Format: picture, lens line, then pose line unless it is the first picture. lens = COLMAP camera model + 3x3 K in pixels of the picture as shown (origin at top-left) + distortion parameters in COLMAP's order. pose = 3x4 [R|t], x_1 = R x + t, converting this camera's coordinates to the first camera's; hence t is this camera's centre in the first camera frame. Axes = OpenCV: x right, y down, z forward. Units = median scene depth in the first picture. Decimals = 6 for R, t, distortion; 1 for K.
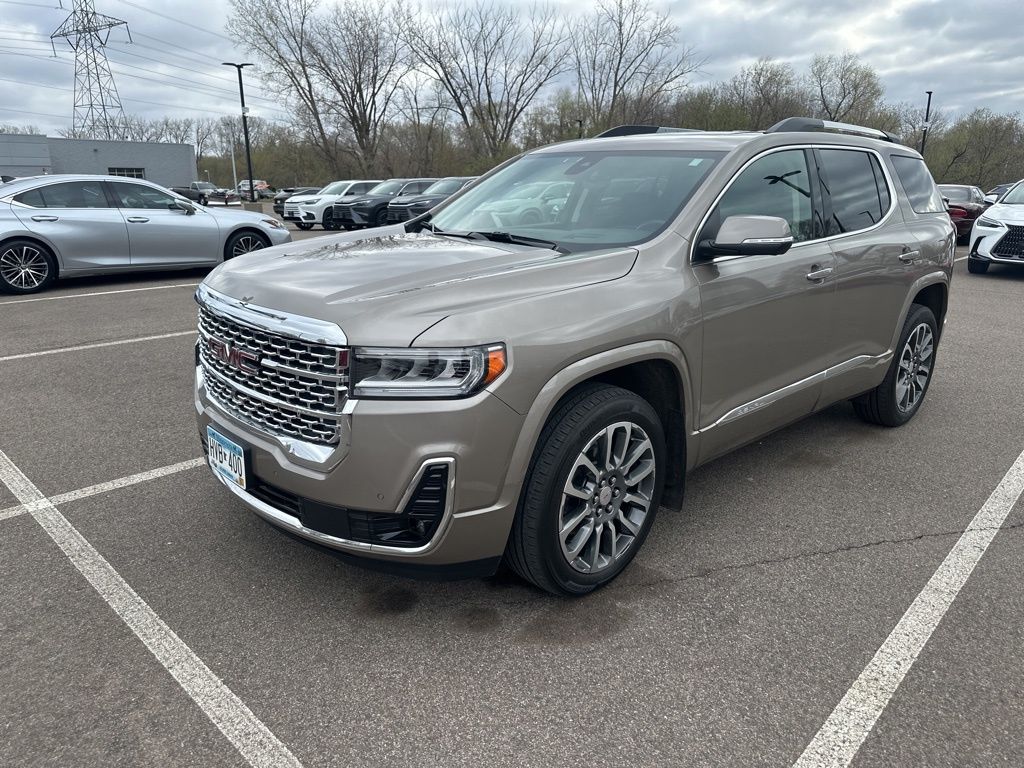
lens RADIAL K [[747.2, 0, 514.6], [0, 747.2, 359.5], [0, 0, 1]] dist [0.031637, -0.038208]
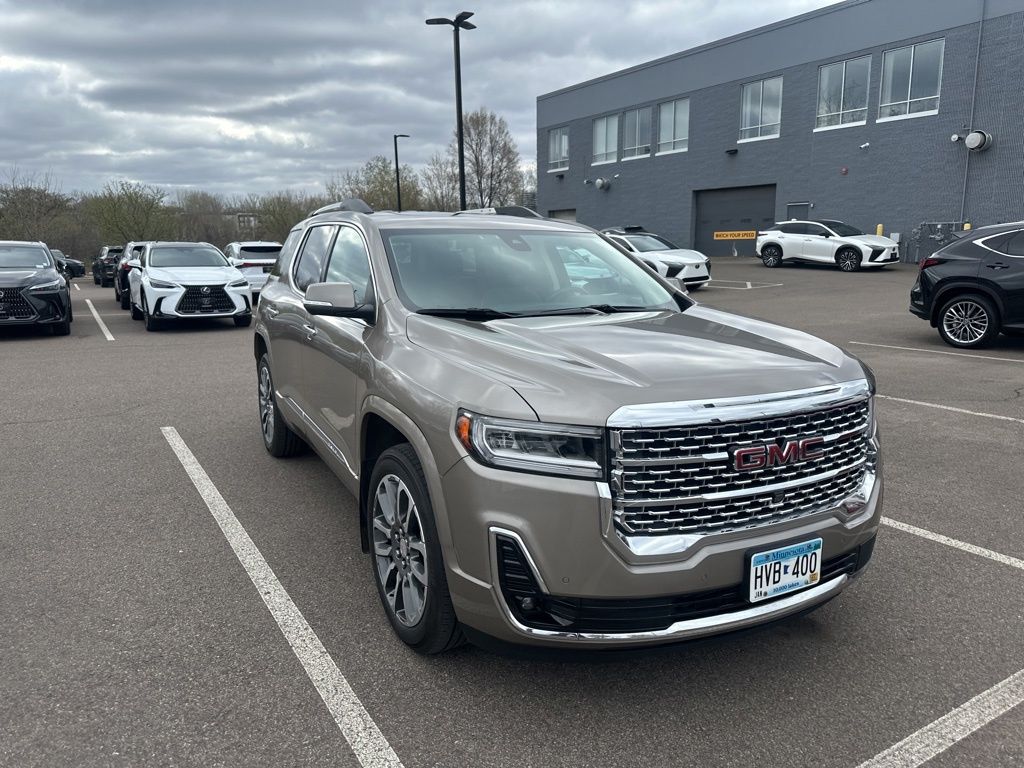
lens RADIAL K [[725.9, 0, 512.2], [0, 725.9, 378.6], [0, 0, 1]] dist [0.037642, -0.049801]
pose [[0.265781, -0.187228, 0.945678, -0.720323], [0.234605, 0.964030, 0.124926, -0.157005], [-0.935051, 0.188658, 0.300145, 0.581446]]
